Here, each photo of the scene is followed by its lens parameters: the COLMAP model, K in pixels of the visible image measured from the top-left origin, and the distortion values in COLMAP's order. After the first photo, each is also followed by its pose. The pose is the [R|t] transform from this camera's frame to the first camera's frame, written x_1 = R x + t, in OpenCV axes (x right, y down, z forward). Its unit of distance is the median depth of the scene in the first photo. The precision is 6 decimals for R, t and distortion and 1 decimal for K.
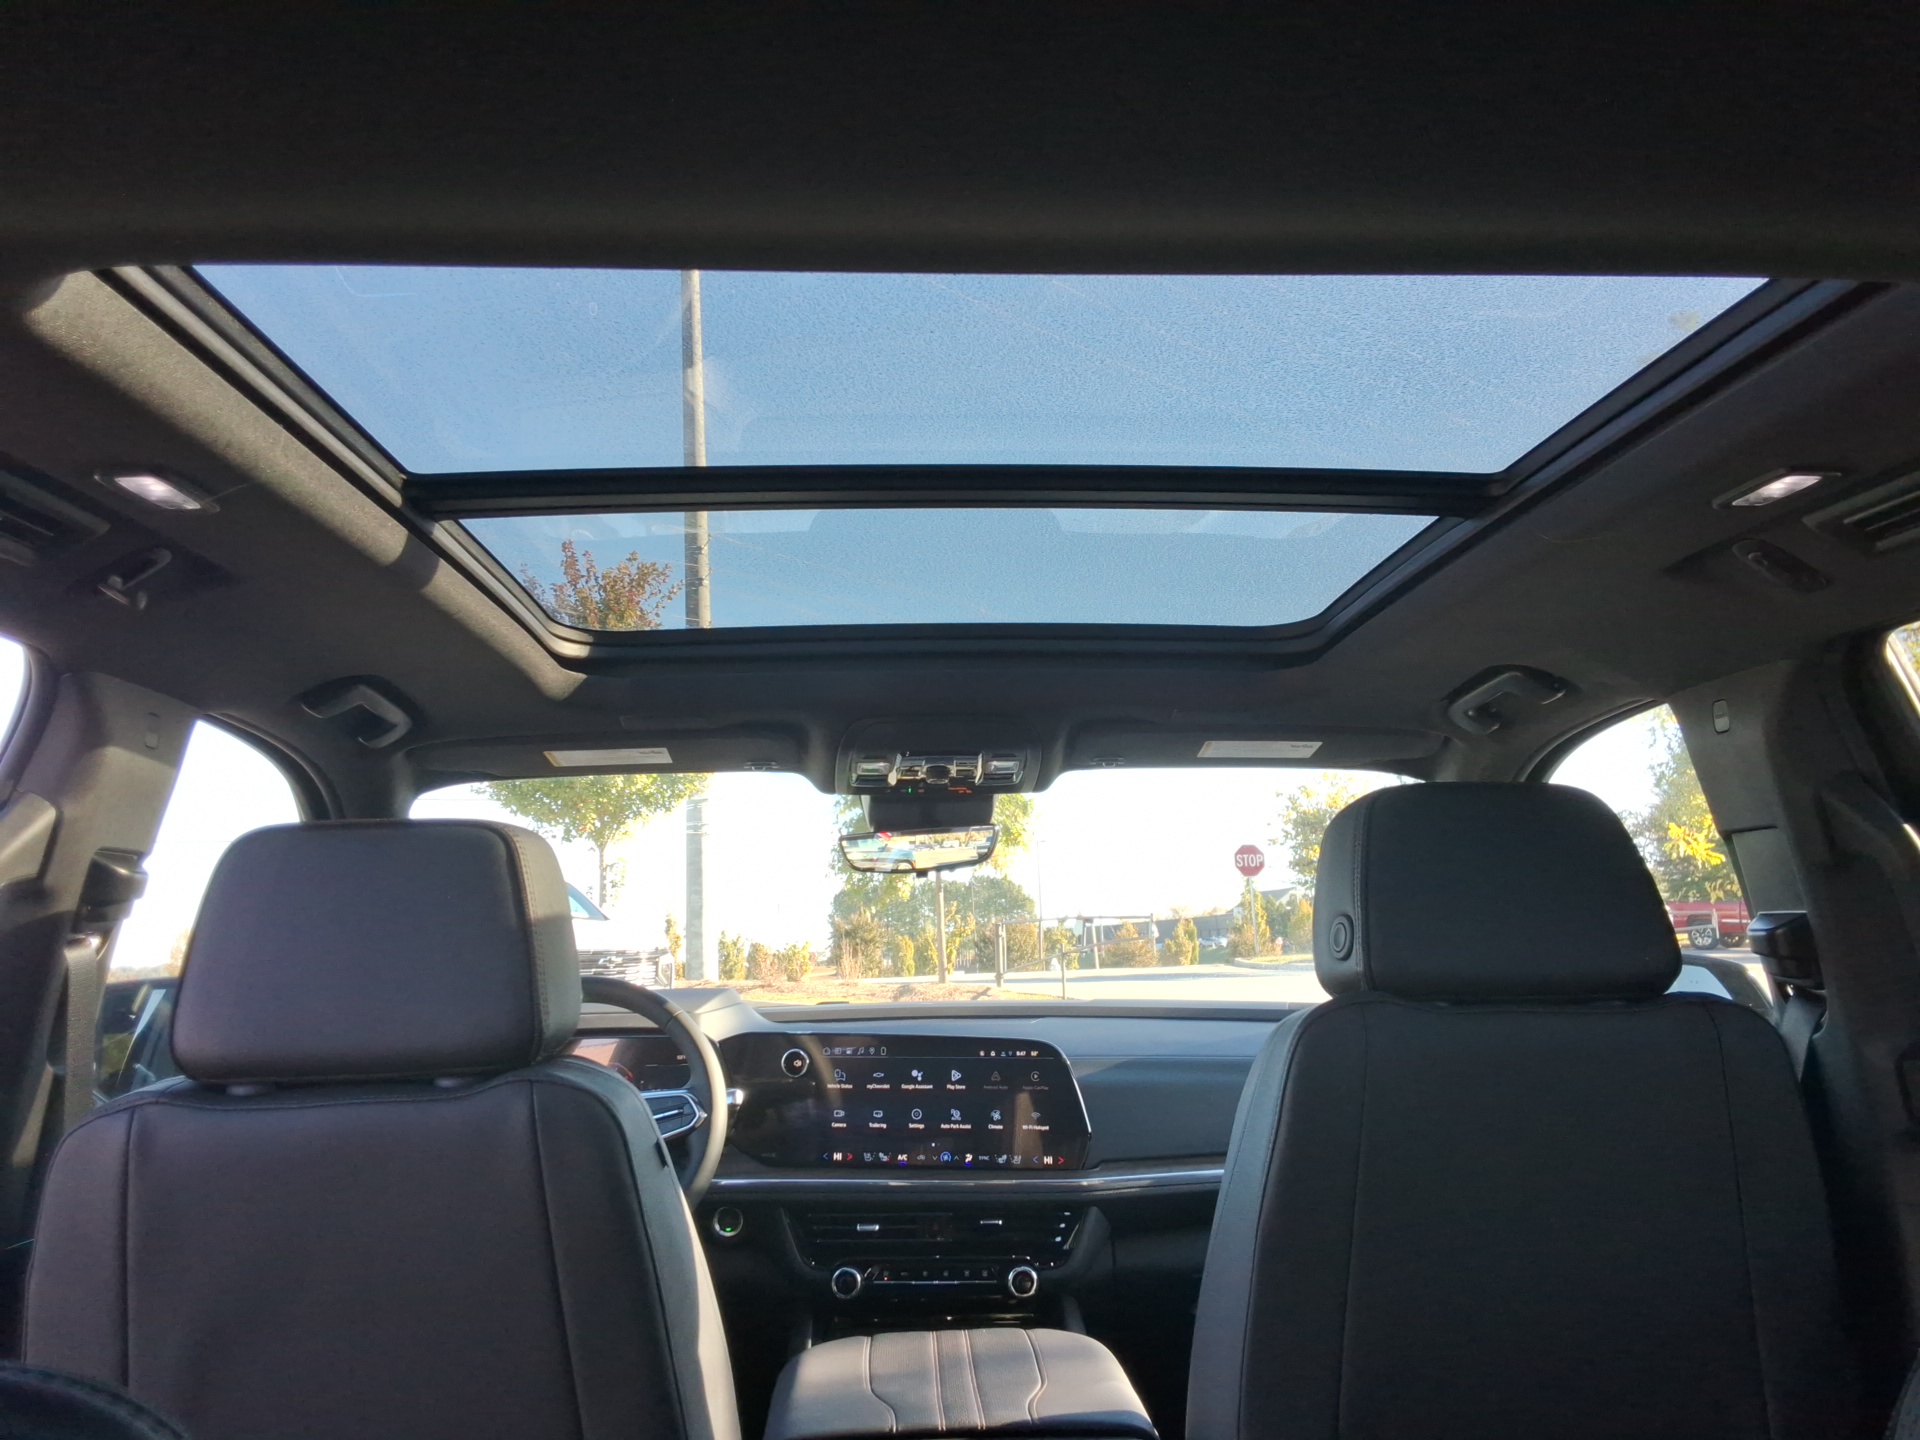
lens RADIAL K [[1560.6, 0, 978.3], [0, 1560.6, 717.1], [0, 0, 1]] dist [0.119179, -0.188152]
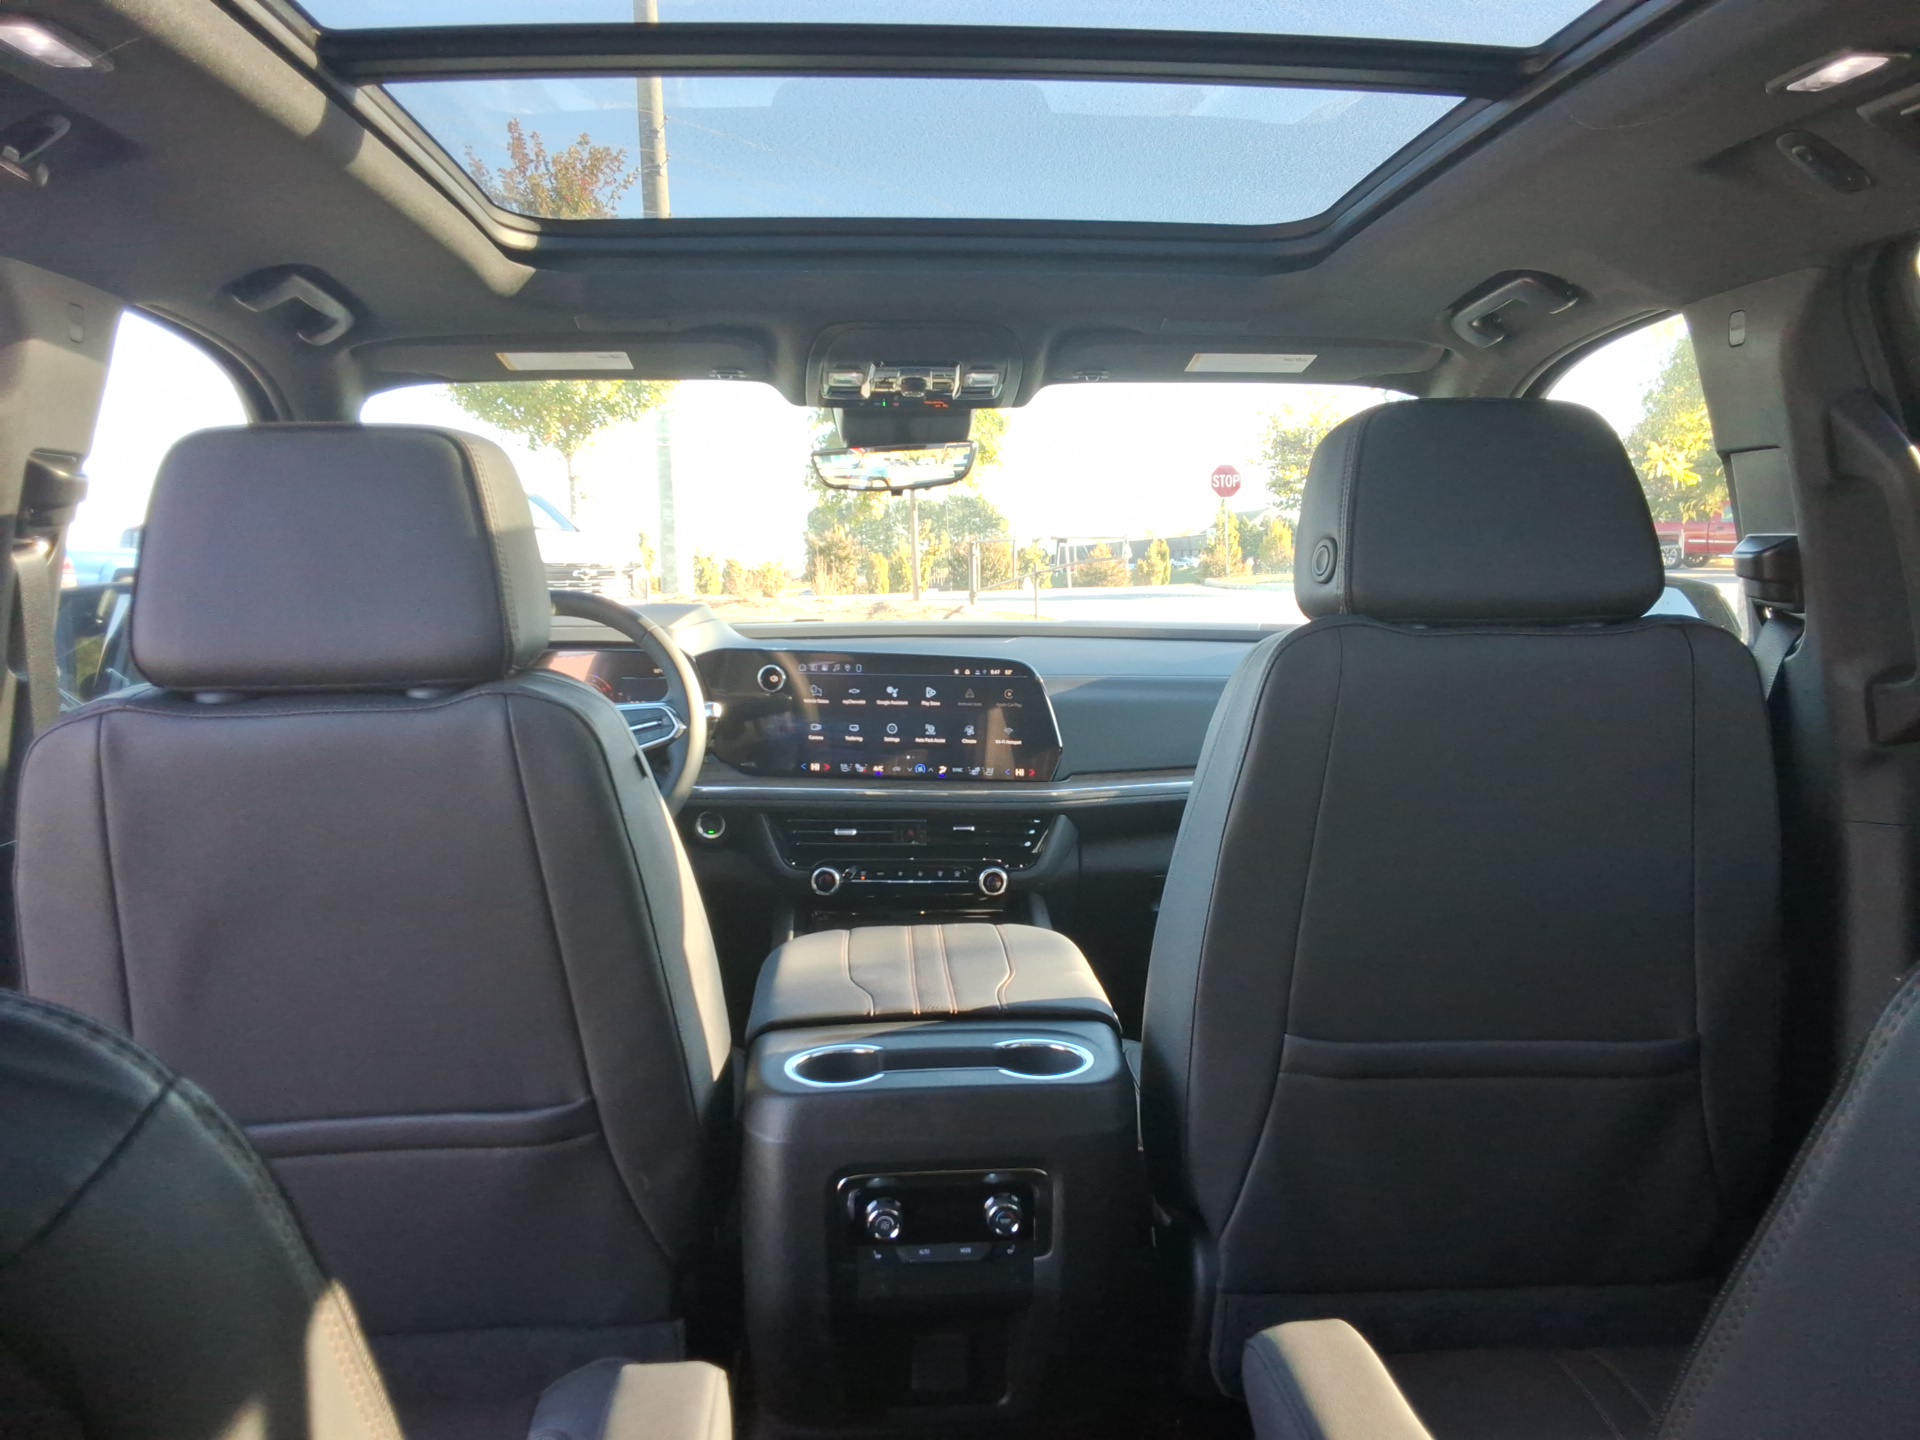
lens RADIAL K [[1560.6, 0, 969.3], [0, 1560.6, 733.3], [0, 0, 1]] dist [0.119179, -0.188152]
pose [[0.999881, 0.009669, 0.011990, -0.001428], [-0.012362, 0.968125, 0.250161, 0.001629], [-0.009189, -0.250280, 0.968130, 0.019615]]
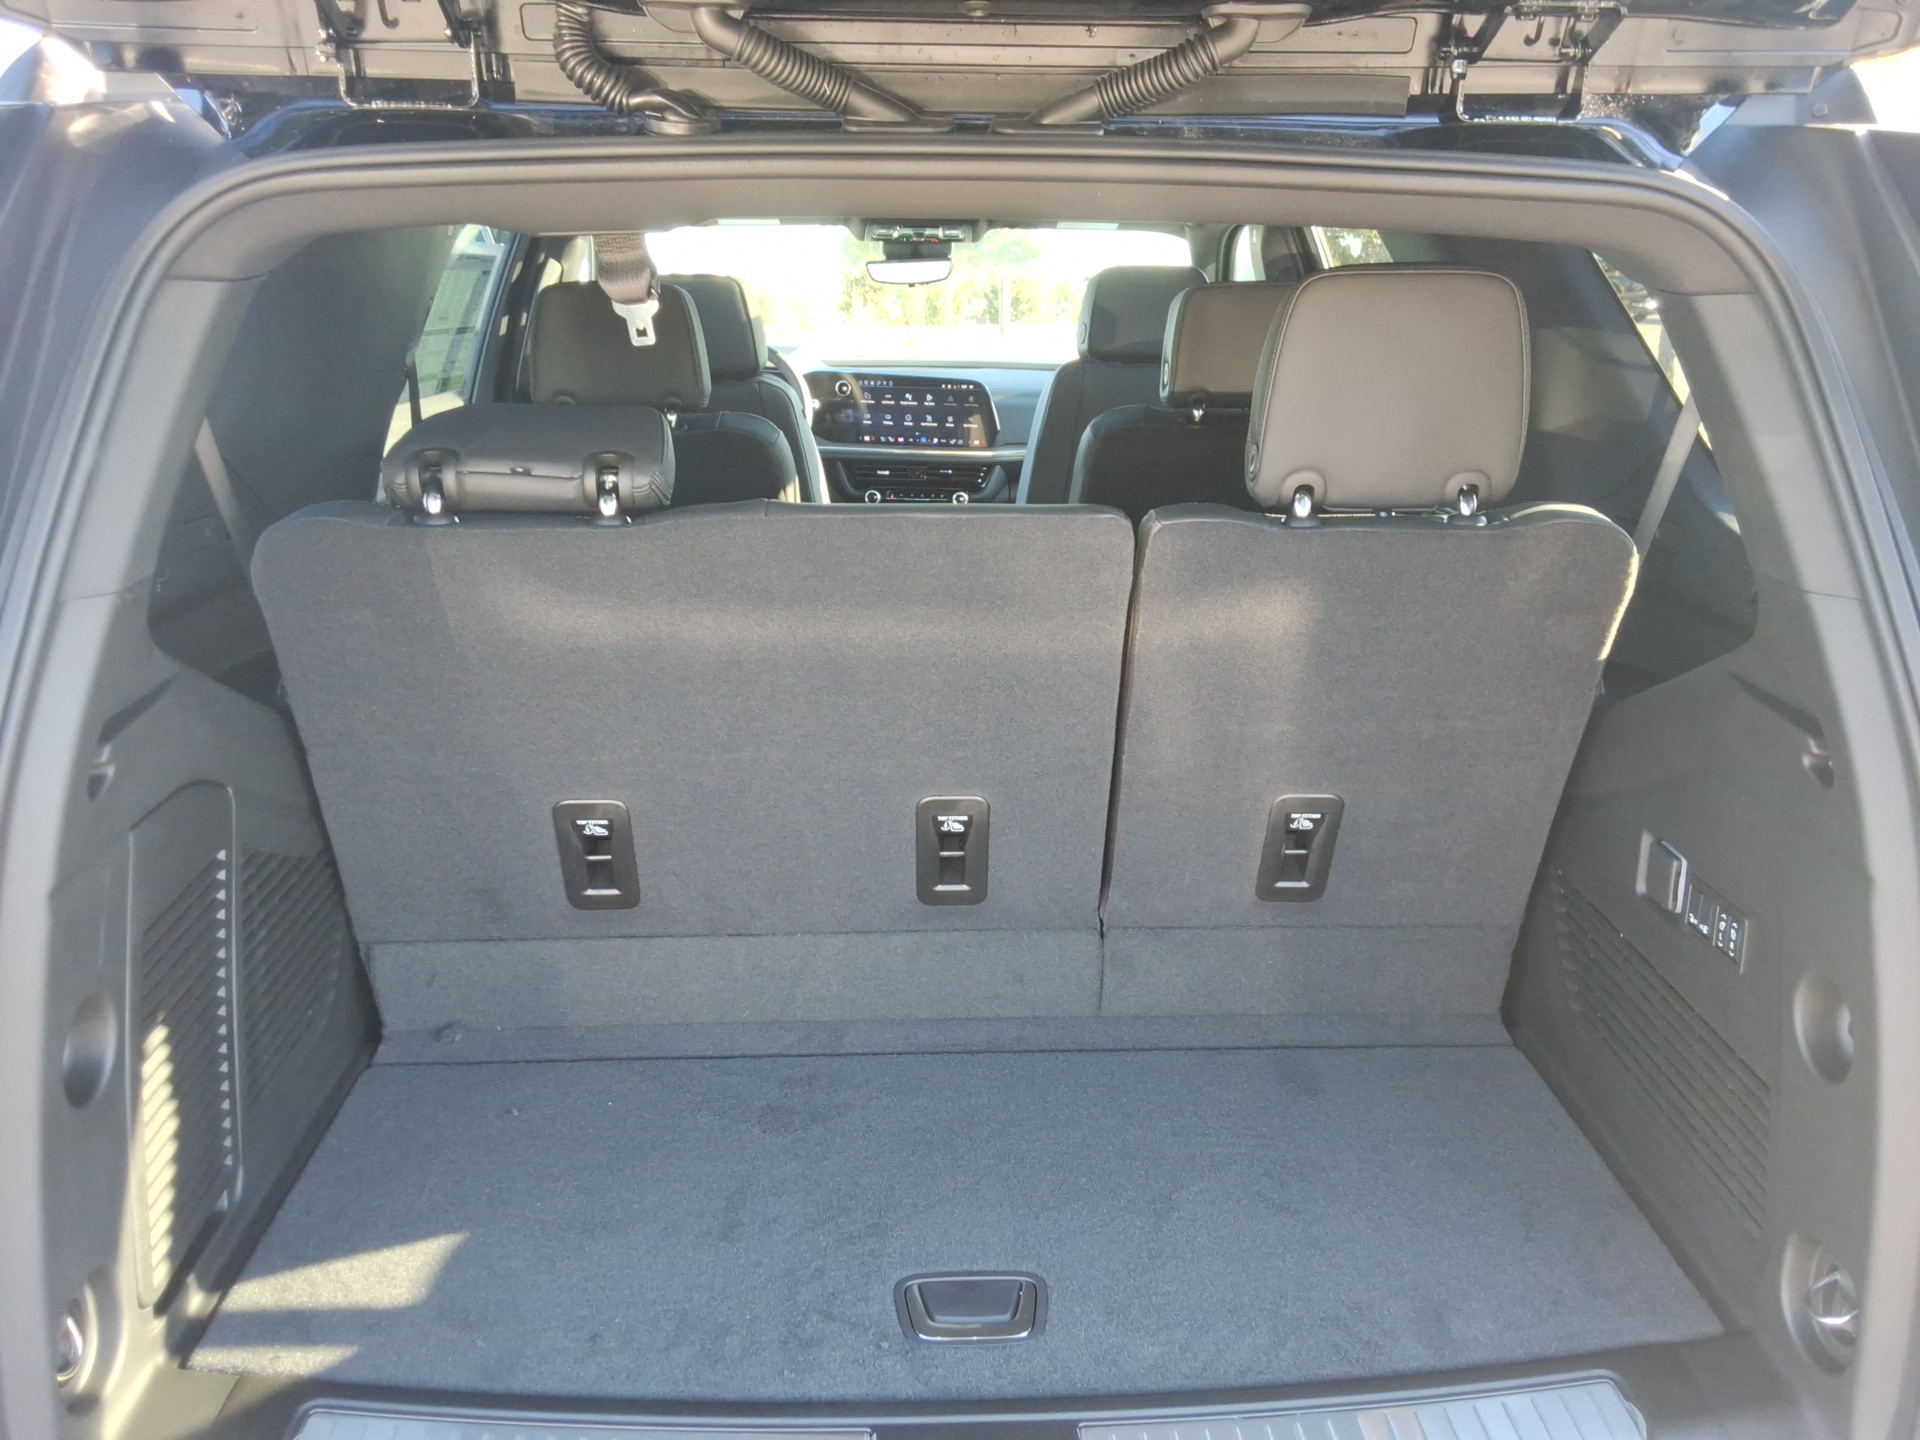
lens RADIAL K [[1560.6, 0, 971.6], [0, 1560.6, 725.4], [0, 0, 1]] dist [0.119179, -0.188152]
pose [[0.999603, 0.027797, -0.004626, 0.065399], [-0.023606, 0.915663, 0.401253, -0.195407], [0.015389, -0.400984, 0.915956, -1.026261]]
